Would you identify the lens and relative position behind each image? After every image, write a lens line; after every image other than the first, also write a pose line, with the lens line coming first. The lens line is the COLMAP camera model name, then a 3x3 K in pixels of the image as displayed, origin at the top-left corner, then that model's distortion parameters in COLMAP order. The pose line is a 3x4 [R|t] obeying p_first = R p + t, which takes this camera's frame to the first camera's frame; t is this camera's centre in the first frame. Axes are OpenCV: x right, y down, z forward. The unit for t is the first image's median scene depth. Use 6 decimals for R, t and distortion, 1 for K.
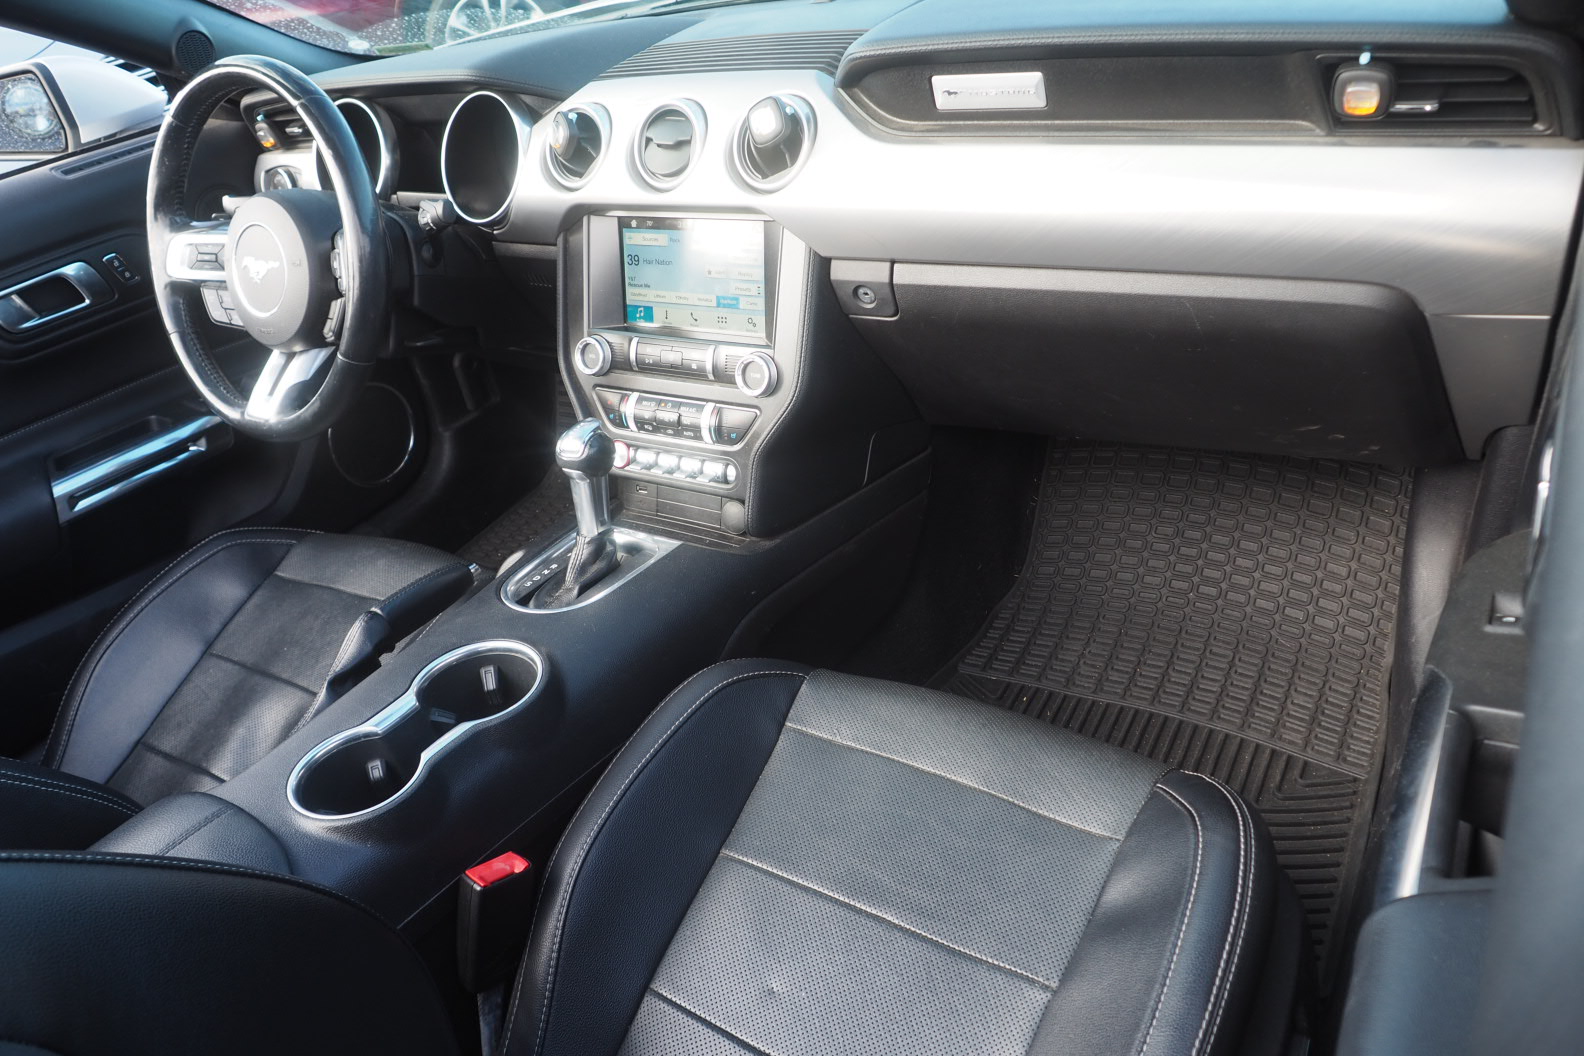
lens RADIAL K [[1119.2, 0, 792.0], [0, 1119.2, 528.0], [0, 0, 1]] dist [-0.038816, 0.007630]
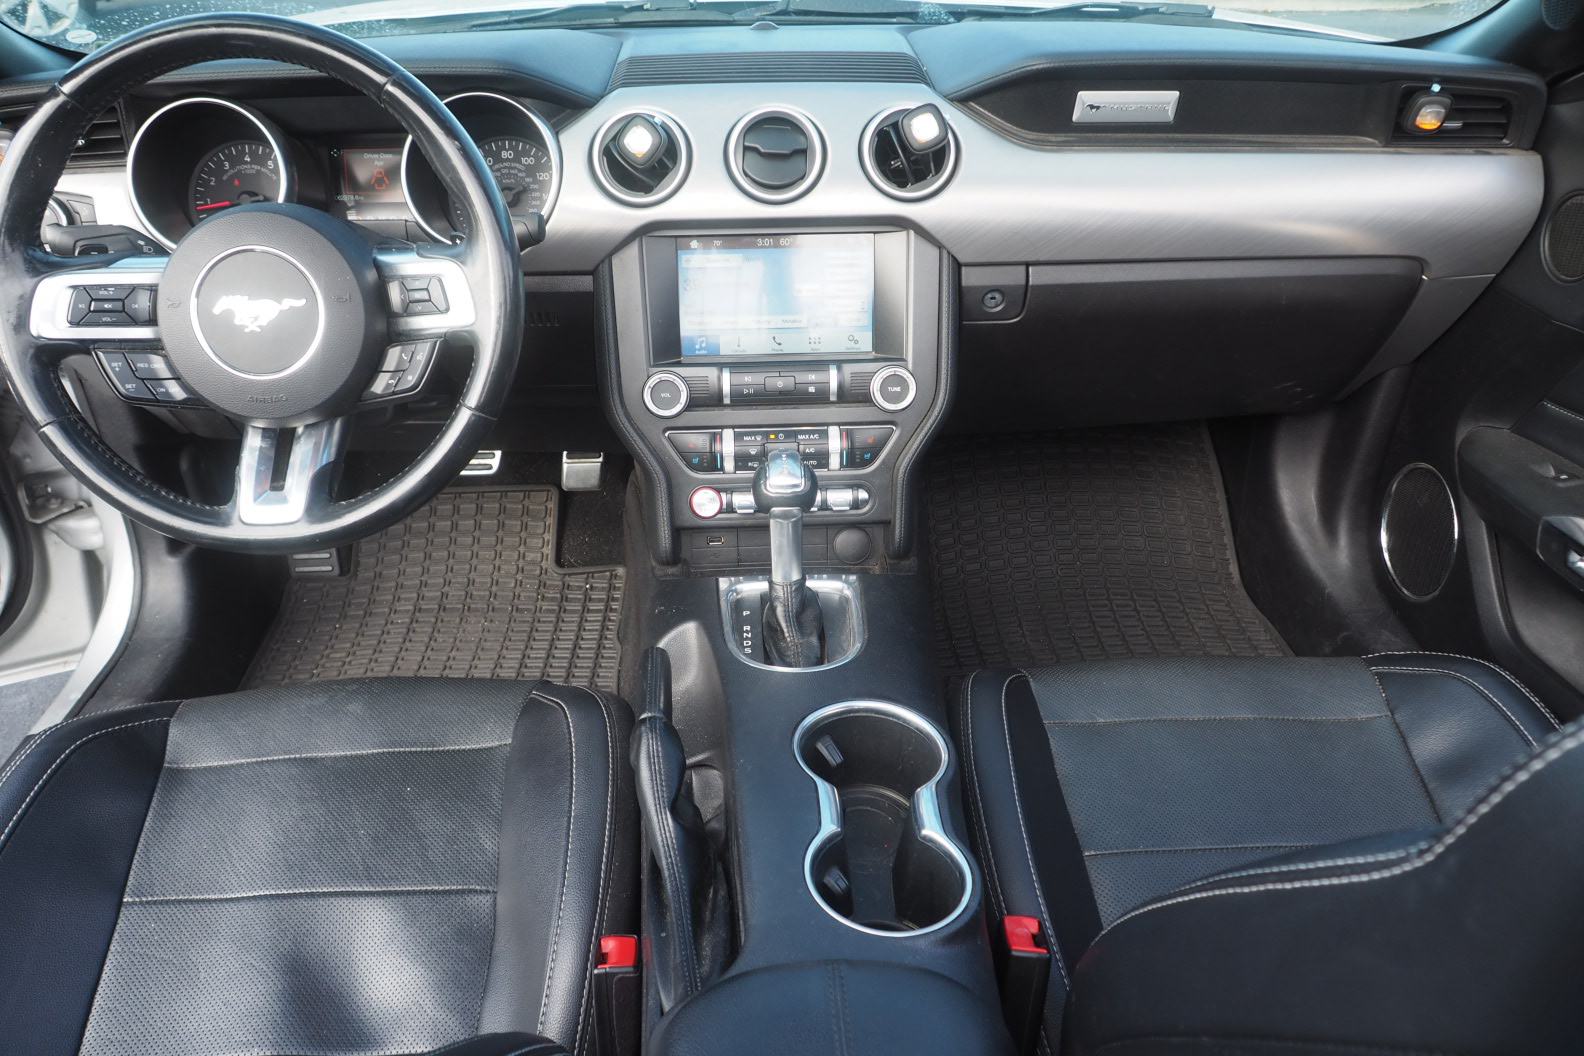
lens RADIAL K [[1119.2, 0, 792.0], [0, 1119.2, 528.0], [0, 0, 1]] dist [-0.038816, 0.007630]
pose [[0.807880, -0.156908, 0.568075, -0.654539], [0.200458, 0.979595, -0.014505, -0.021867], [-0.554208, 0.125593, 0.822849, 0.259709]]
